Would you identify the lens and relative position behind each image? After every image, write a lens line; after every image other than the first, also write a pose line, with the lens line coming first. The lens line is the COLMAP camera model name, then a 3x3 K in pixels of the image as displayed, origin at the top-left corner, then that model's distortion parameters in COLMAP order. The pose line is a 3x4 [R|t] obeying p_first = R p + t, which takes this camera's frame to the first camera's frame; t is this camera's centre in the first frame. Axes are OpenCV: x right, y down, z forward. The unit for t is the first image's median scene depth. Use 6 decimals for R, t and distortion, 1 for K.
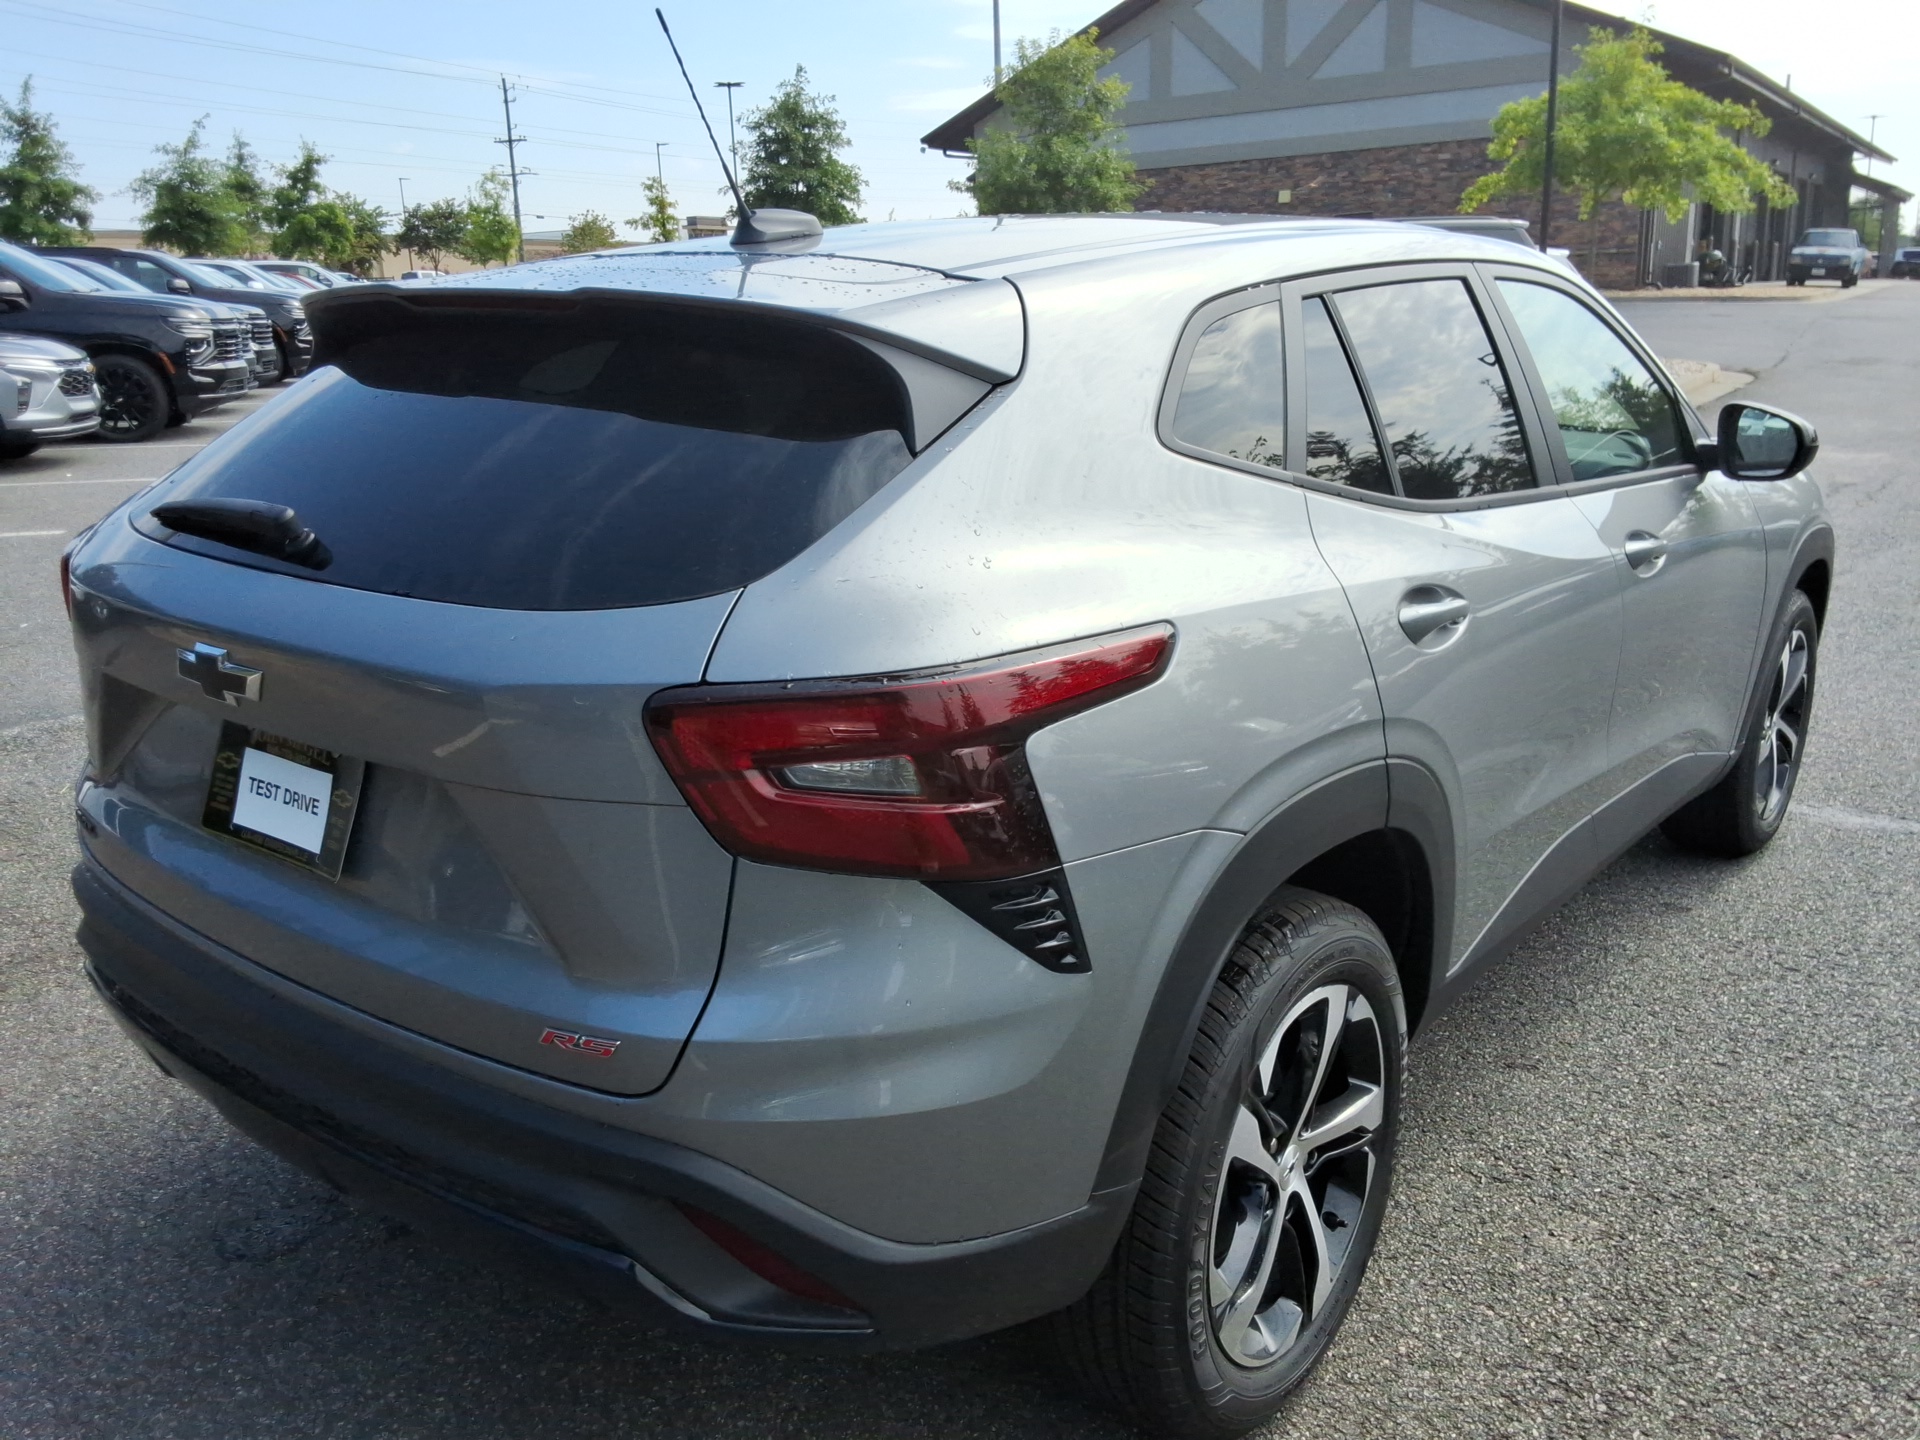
lens RADIAL K [[1545.0, 0, 975.6], [0, 1545.0, 734.2], [0, 0, 1]] dist [0.064678, -0.087412]
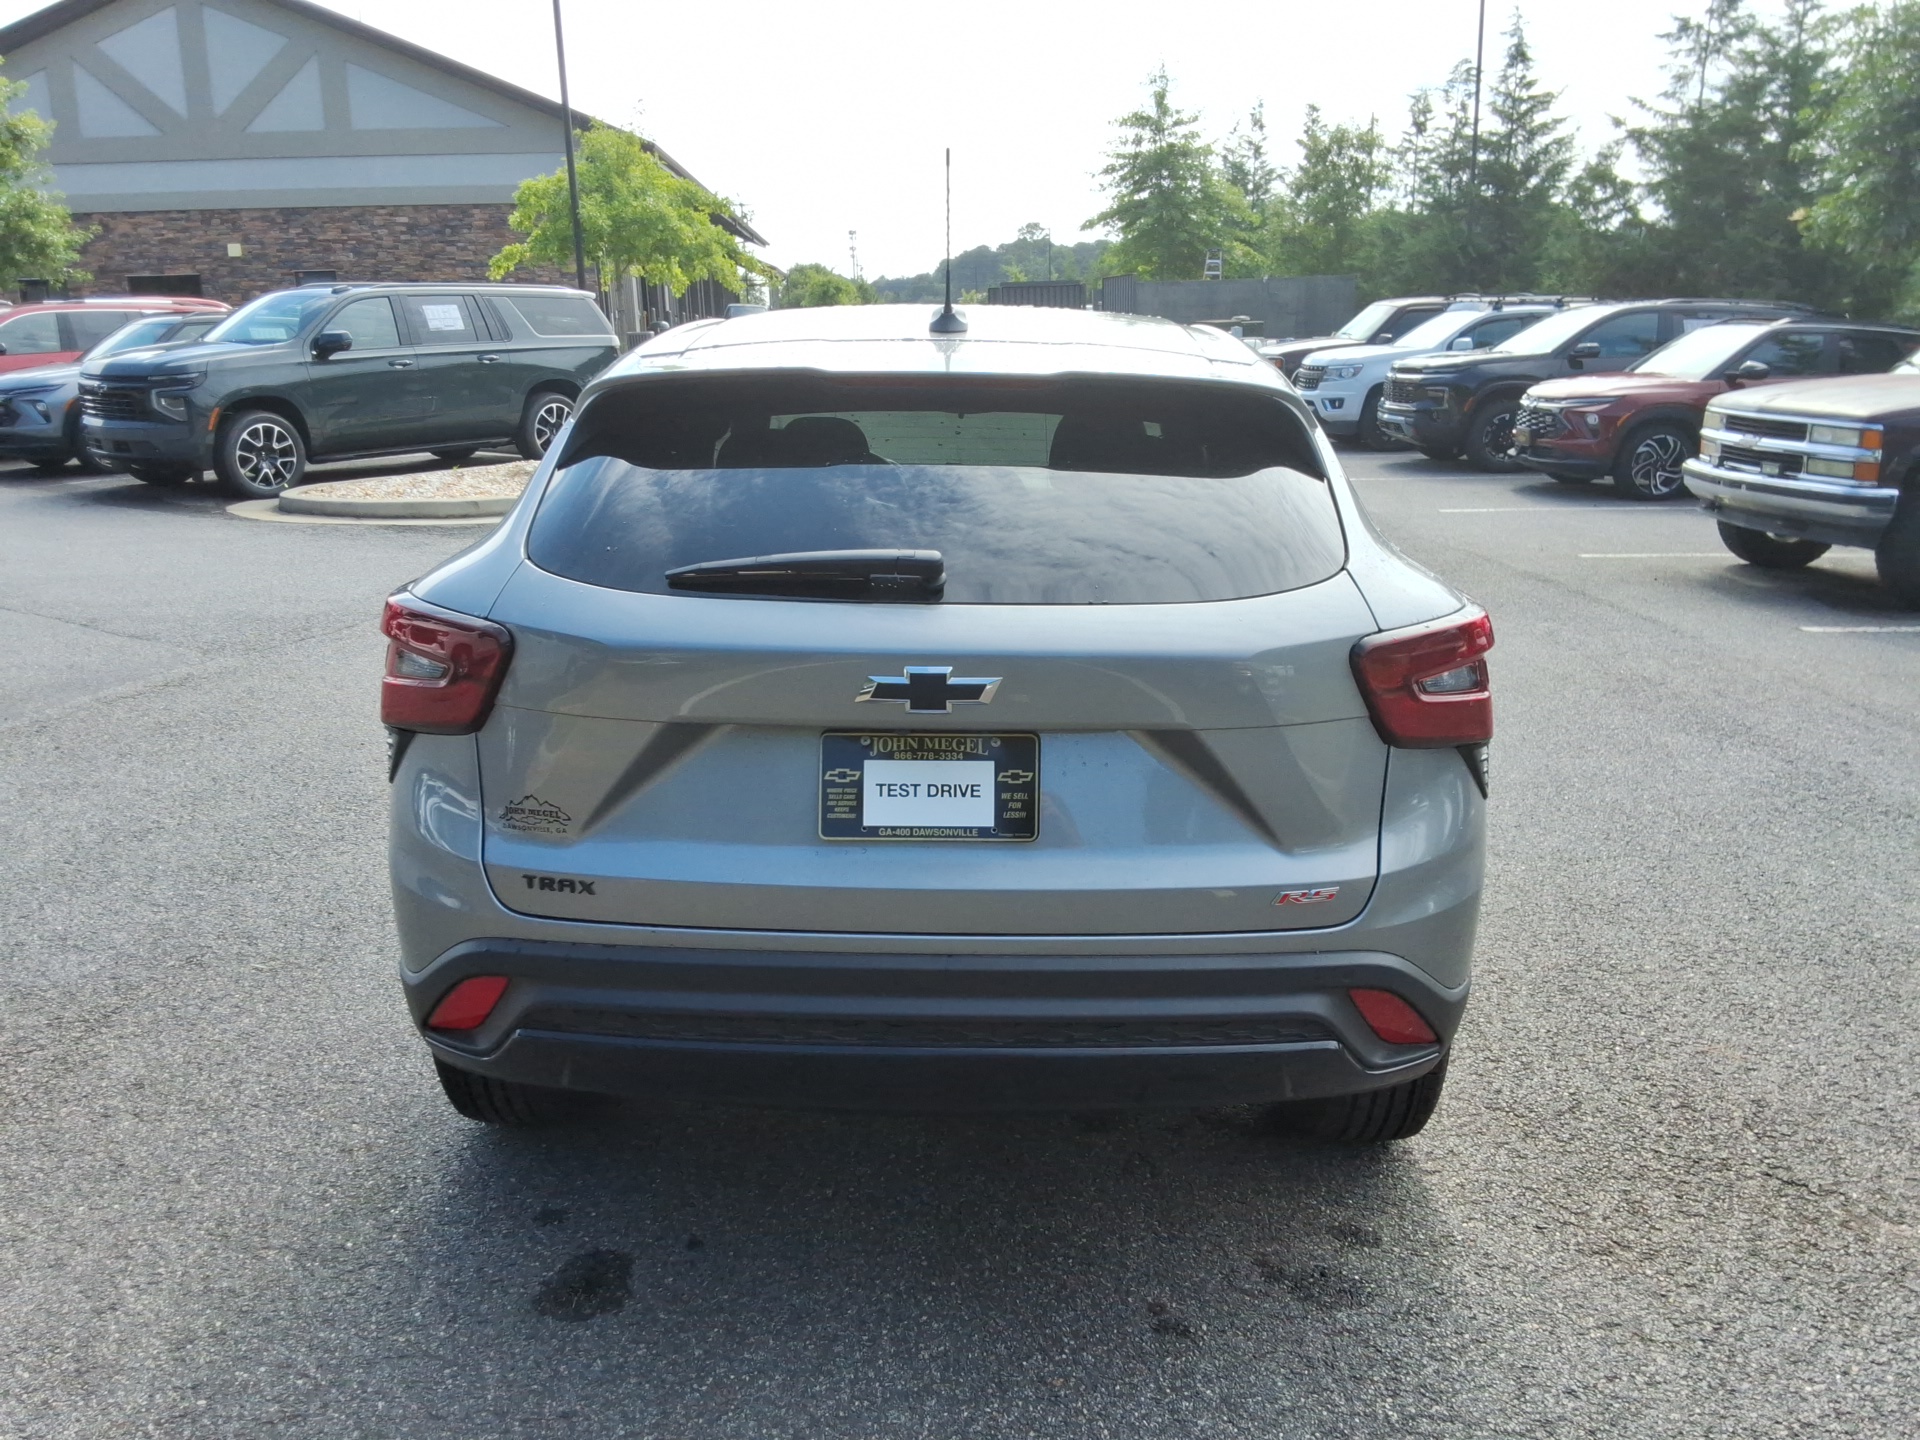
lens RADIAL K [[1545.0, 0, 953.4], [0, 1545.0, 723.9], [0, 0, 1]] dist [0.064678, -0.087412]
pose [[0.803165, -0.133591, 0.580586, -0.097132], [0.157839, 0.987425, 0.008853, -0.001660], [-0.574468, 0.084529, 0.814151, 0.000730]]
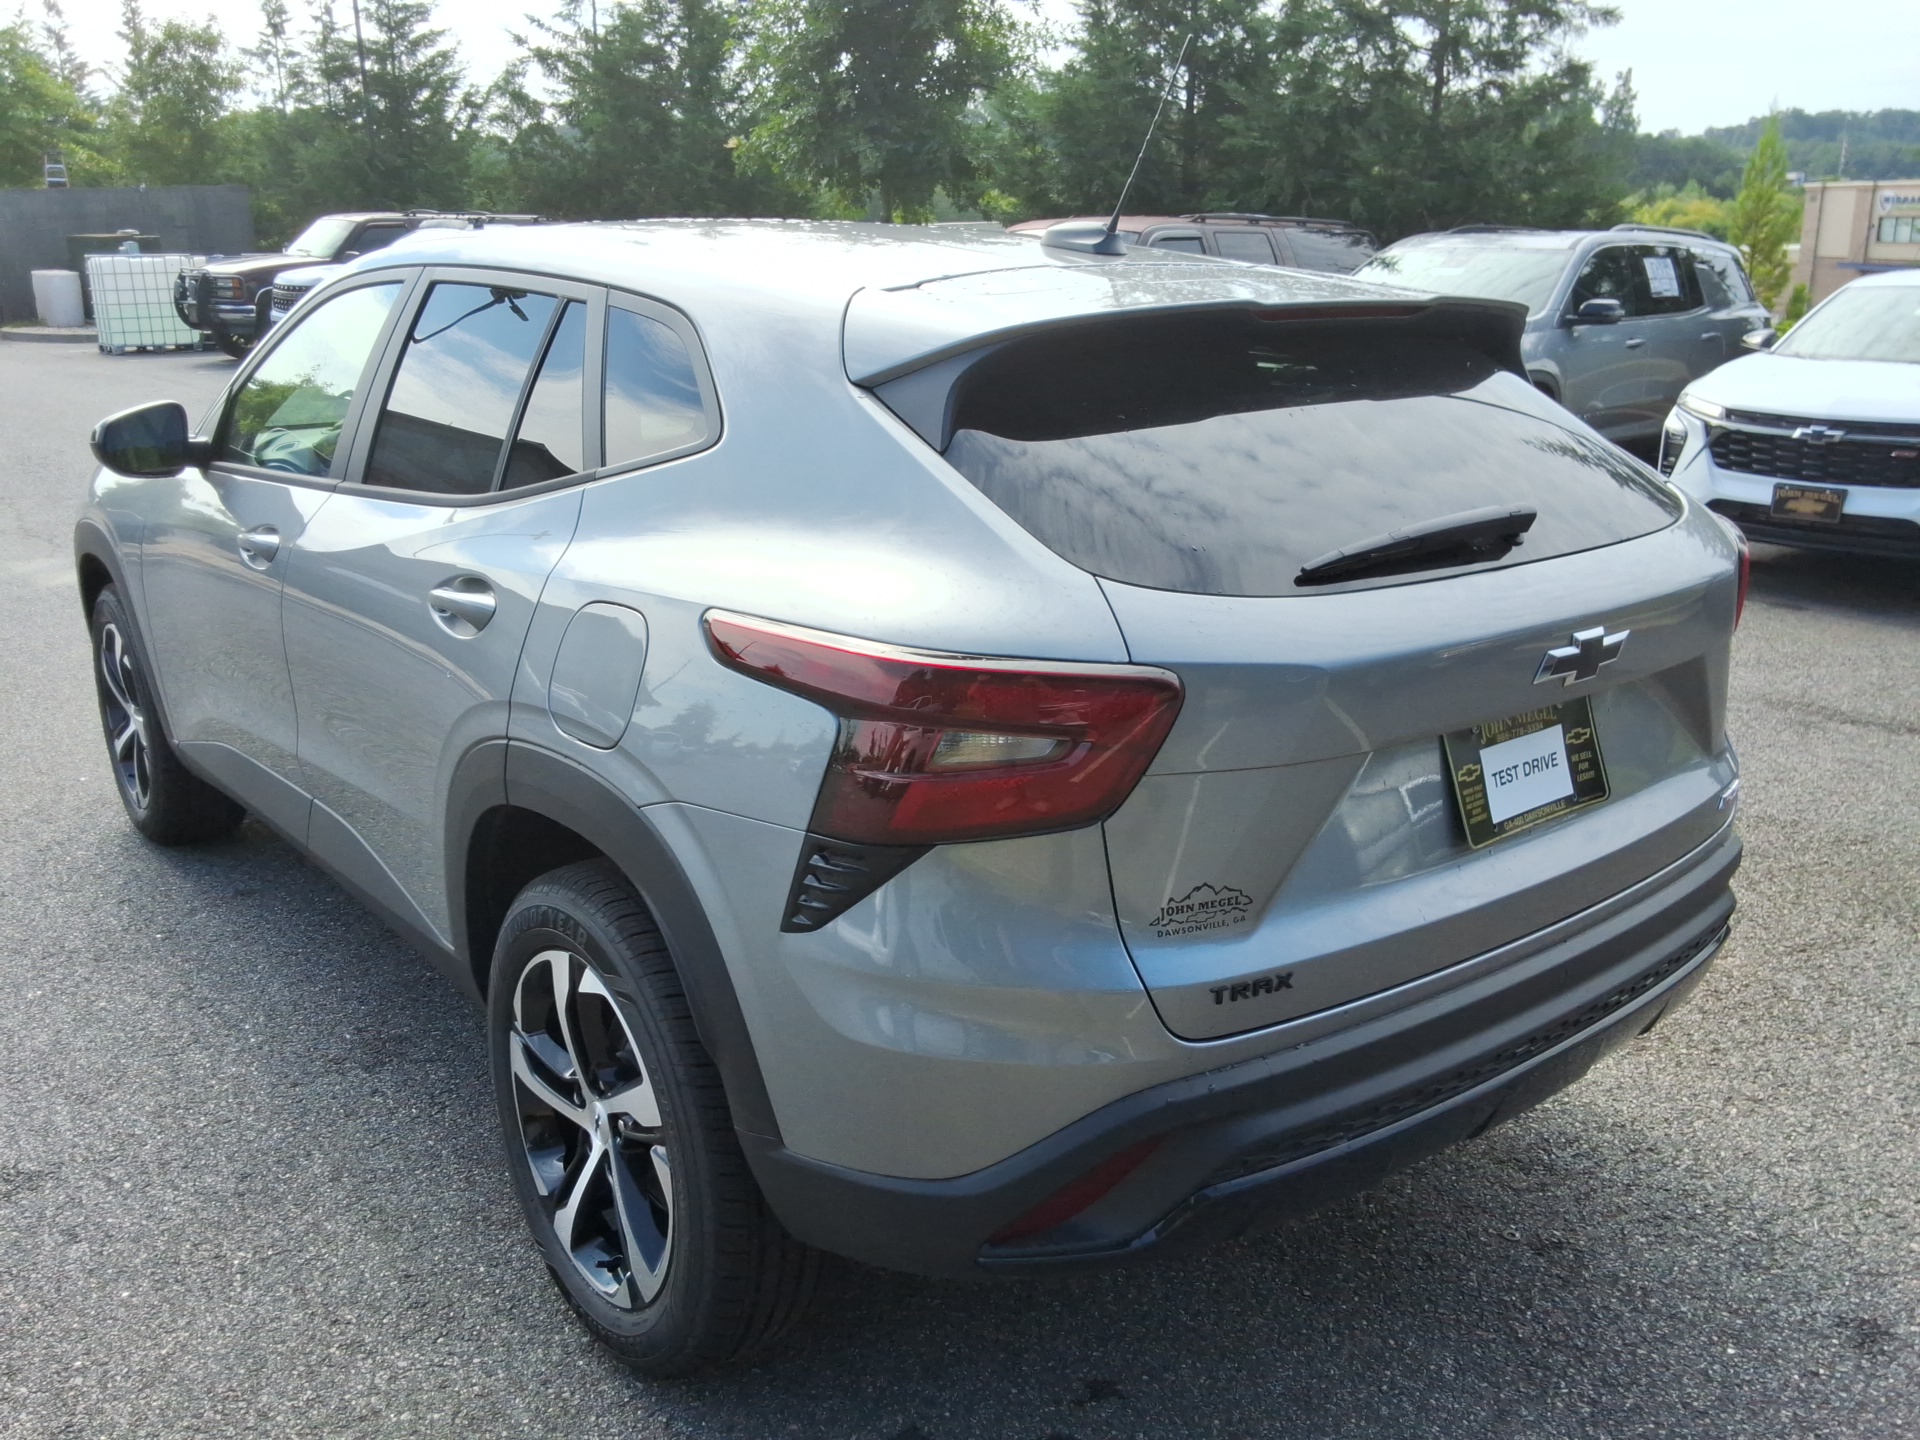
lens RADIAL K [[1545.0, 0, 964.9], [0, 1545.0, 729.6], [0, 0, 1]] dist [0.064678, -0.087412]
pose [[0.254147, -0.275060, 0.927228, -0.133509], [0.272372, 0.940259, 0.204270, -0.027228], [-0.928021, 0.200637, 0.313882, 0.088346]]
